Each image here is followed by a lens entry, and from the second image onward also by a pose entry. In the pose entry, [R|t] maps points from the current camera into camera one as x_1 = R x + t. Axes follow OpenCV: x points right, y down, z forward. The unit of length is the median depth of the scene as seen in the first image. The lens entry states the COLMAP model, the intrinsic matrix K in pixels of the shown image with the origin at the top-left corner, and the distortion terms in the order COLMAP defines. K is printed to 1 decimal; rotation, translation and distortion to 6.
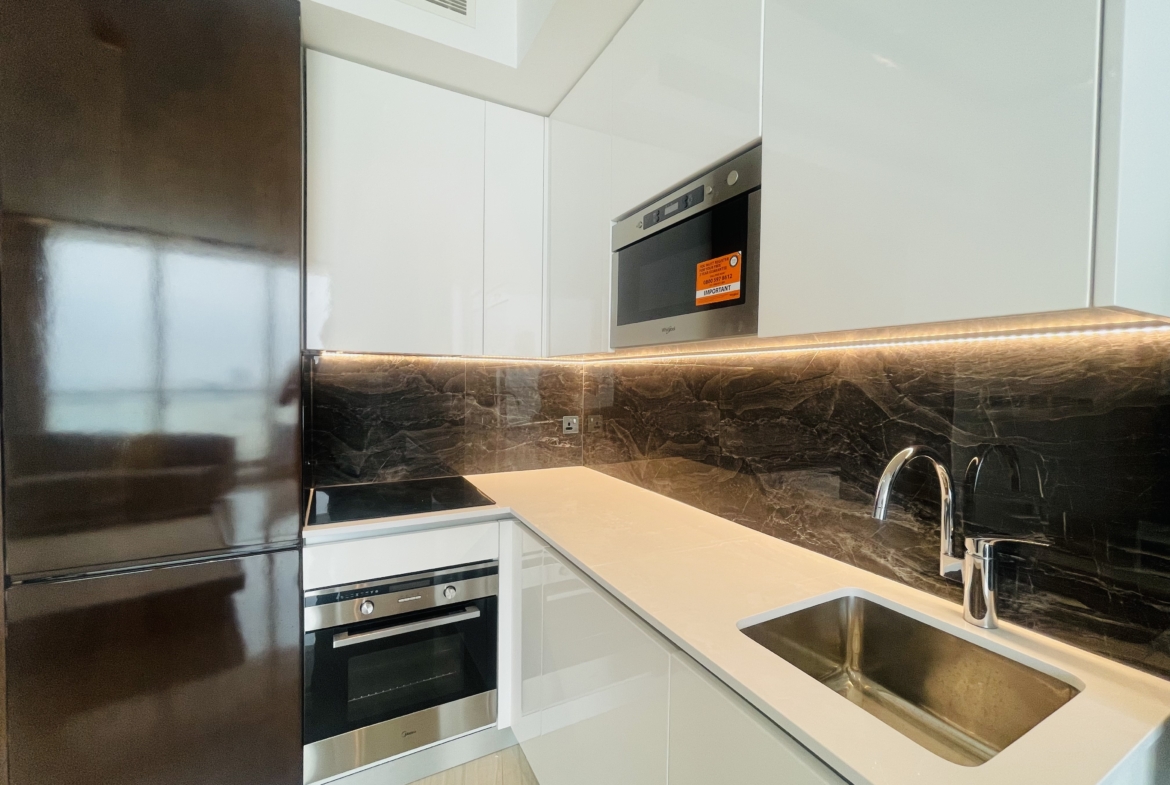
lens RADIAL K [[477.4, 0, 585.0], [0, 477.4, 392.5], [0, 0, 1]] dist [-0.004599, -0.000363]
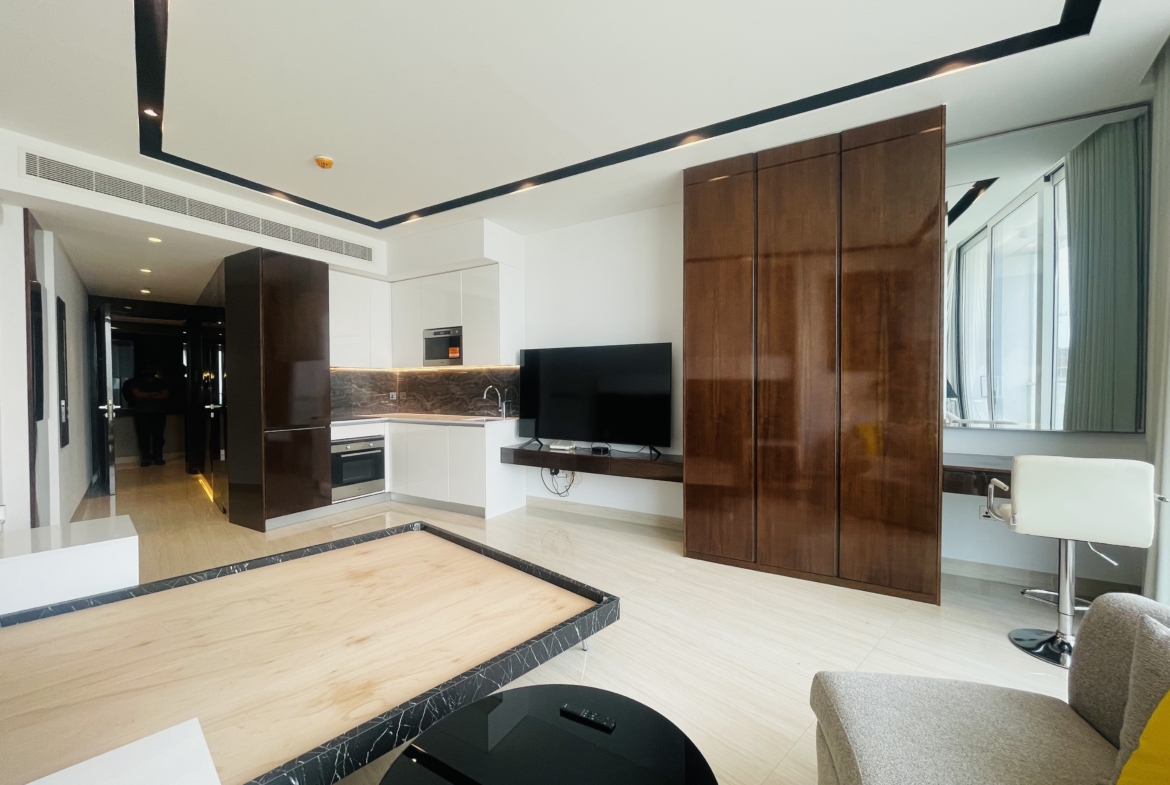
lens RADIAL K [[477.4, 0, 585.0], [0, 477.4, 392.5], [0, 0, 1]] dist [-0.004599, -0.000363]
pose [[0.853166, -0.027394, 0.520920, -0.787700], [0.032052, 0.999486, 0.000065, 0.141123], [-0.520654, 0.016641, 0.853605, -2.677484]]
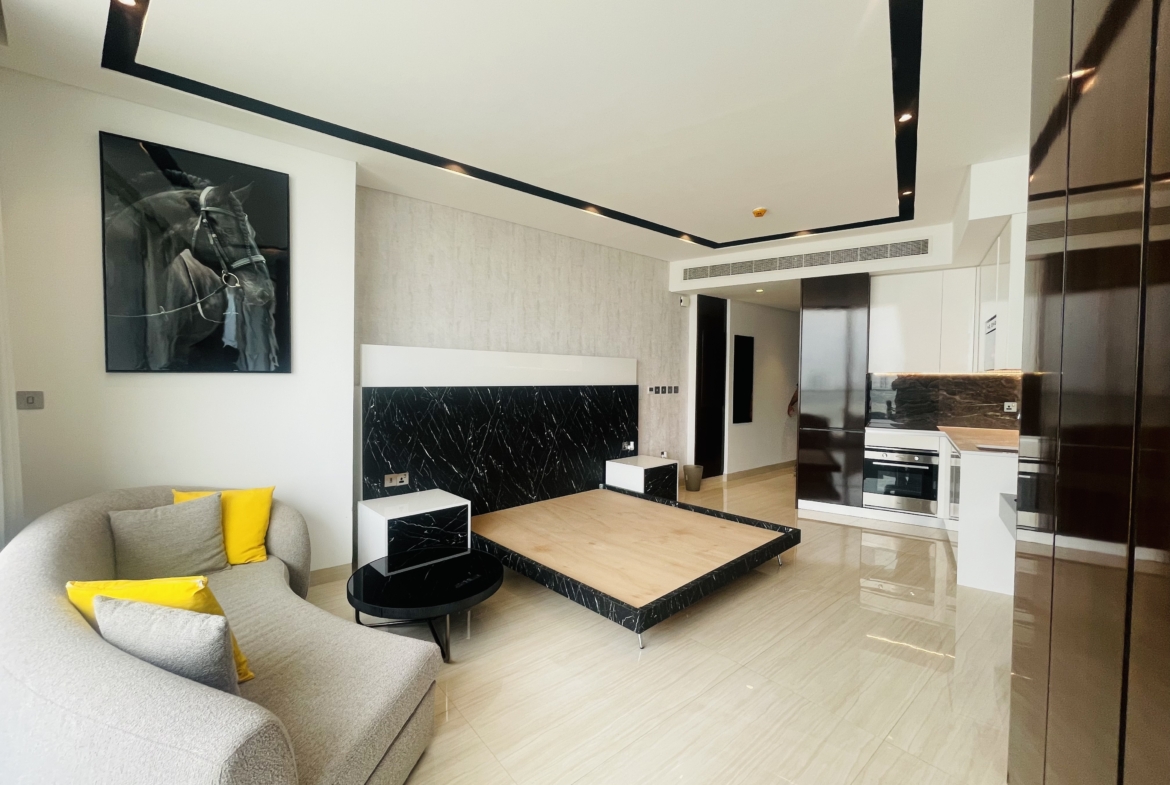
lens RADIAL K [[477.4, 0, 585.0], [0, 477.4, 392.5], [0, 0, 1]] dist [-0.004599, -0.000363]
pose [[0.473767, 0.013318, -0.880549, 1.415611], [-0.024463, 0.999699, 0.001958, 0.083521], [0.880310, 0.020613, 0.473950, -2.316039]]
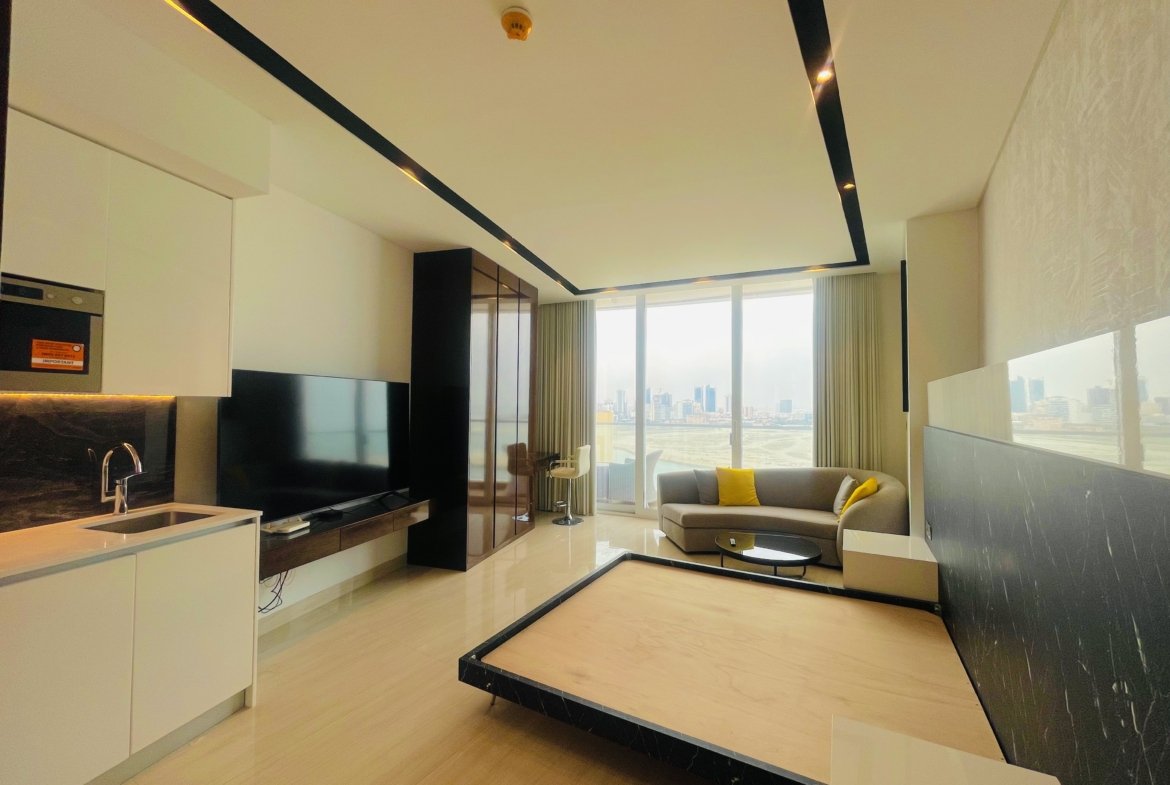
lens RADIAL K [[477.4, 0, 585.0], [0, 477.4, 392.5], [0, 0, 1]] dist [-0.004599, -0.000363]
pose [[-0.726215, -0.003864, 0.687457, -1.594178], [-0.000095, 0.999985, 0.005521, -0.090970], [-0.687468, 0.003944, -0.726204, 0.713796]]
